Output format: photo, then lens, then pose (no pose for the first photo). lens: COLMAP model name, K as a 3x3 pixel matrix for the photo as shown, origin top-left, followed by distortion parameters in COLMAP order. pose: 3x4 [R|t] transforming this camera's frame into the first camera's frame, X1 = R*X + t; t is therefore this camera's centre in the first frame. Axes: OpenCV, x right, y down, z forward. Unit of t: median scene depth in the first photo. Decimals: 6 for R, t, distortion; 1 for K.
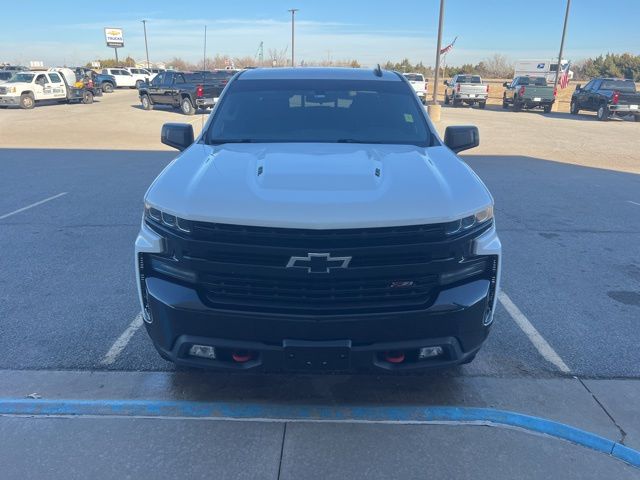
lens RADIAL K [[479.4, 0, 323.3], [0, 479.4, 242.9], [0, 0, 1]] dist [0.047602, -0.053693]
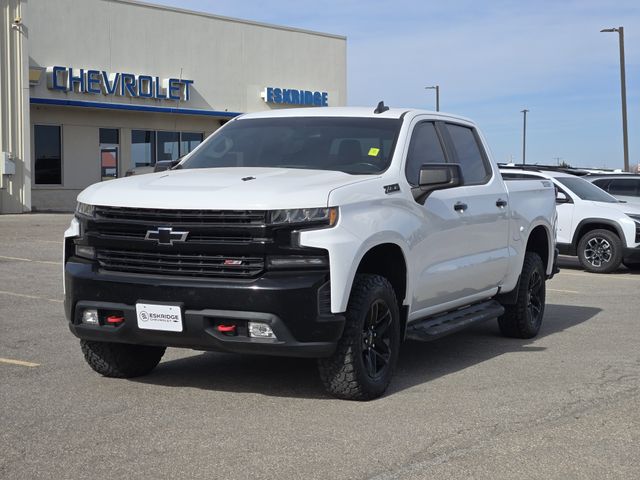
lens RADIAL K [[1173.7, 0, 319.4], [0, 1173.7, 242.7], [0, 0, 1]] dist [0.008002, 0.000000]
pose [[0.901117, 0.030205, -0.432522, 1.512008], [-0.146892, 0.959844, -0.239004, 0.657930], [0.407934, 0.278905, 0.869369, -1.358114]]
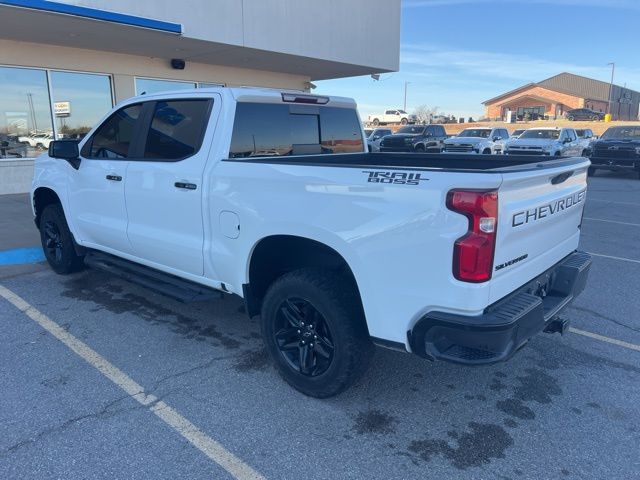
lens RADIAL K [[479.4, 0, 308.9], [0, 479.4, 236.7], [0, 0, 1]] dist [0.047602, -0.053693]
pose [[-0.670784, 0.148379, -0.726658, 1.187322], [-0.245752, 0.879962, 0.406538, -1.007804], [0.699753, 0.451277, -0.553800, 3.304416]]
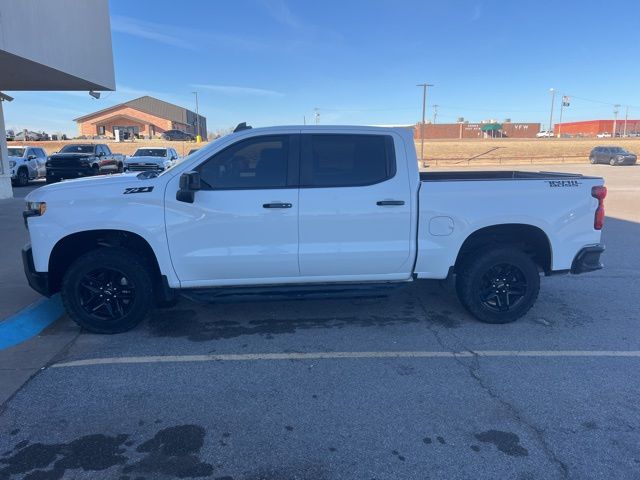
lens RADIAL K [[479.4, 0, 314.2], [0, 479.4, 236.9], [0, 0, 1]] dist [0.047602, -0.053693]
pose [[0.094051, 0.168445, -0.981214, 2.144193], [-0.321967, 0.937766, 0.130126, -0.500341], [0.942068, 0.303680, 0.142432, 1.715447]]
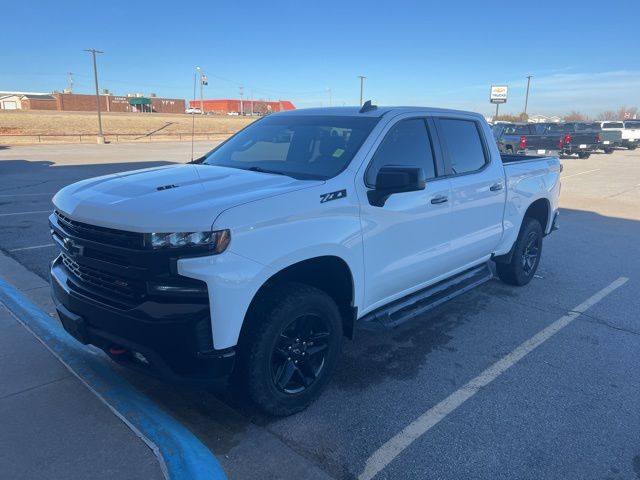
lens RADIAL K [[479.4, 0, 313.7], [0, 479.4, 242.8], [0, 0, 1]] dist [0.047602, -0.053693]
pose [[0.721961, 0.163700, -0.672291, 1.150102], [-0.232741, 0.972450, -0.013149, -0.089390], [0.651617, 0.165963, 0.740170, 0.420827]]
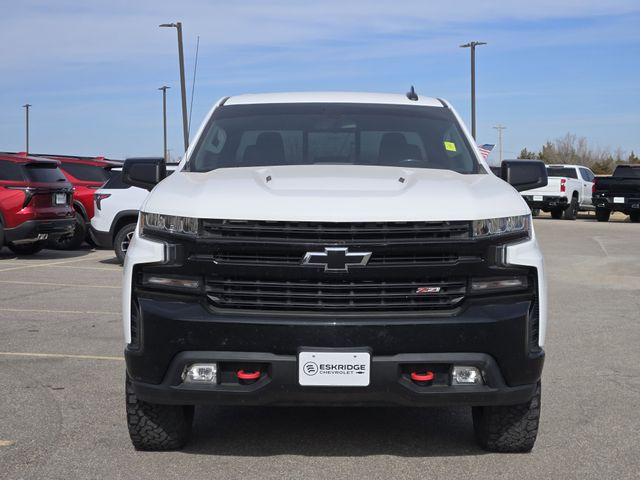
lens RADIAL K [[1173.7, 0, 321.9], [0, 1173.7, 236.2], [0, 0, 1]] dist [0.008002, 0.000000]
pose [[0.999954, -0.001141, -0.009486, -0.014174], [-0.001500, 0.961785, -0.273801, 0.560449], [0.009436, 0.273803, 0.961740, -1.094400]]
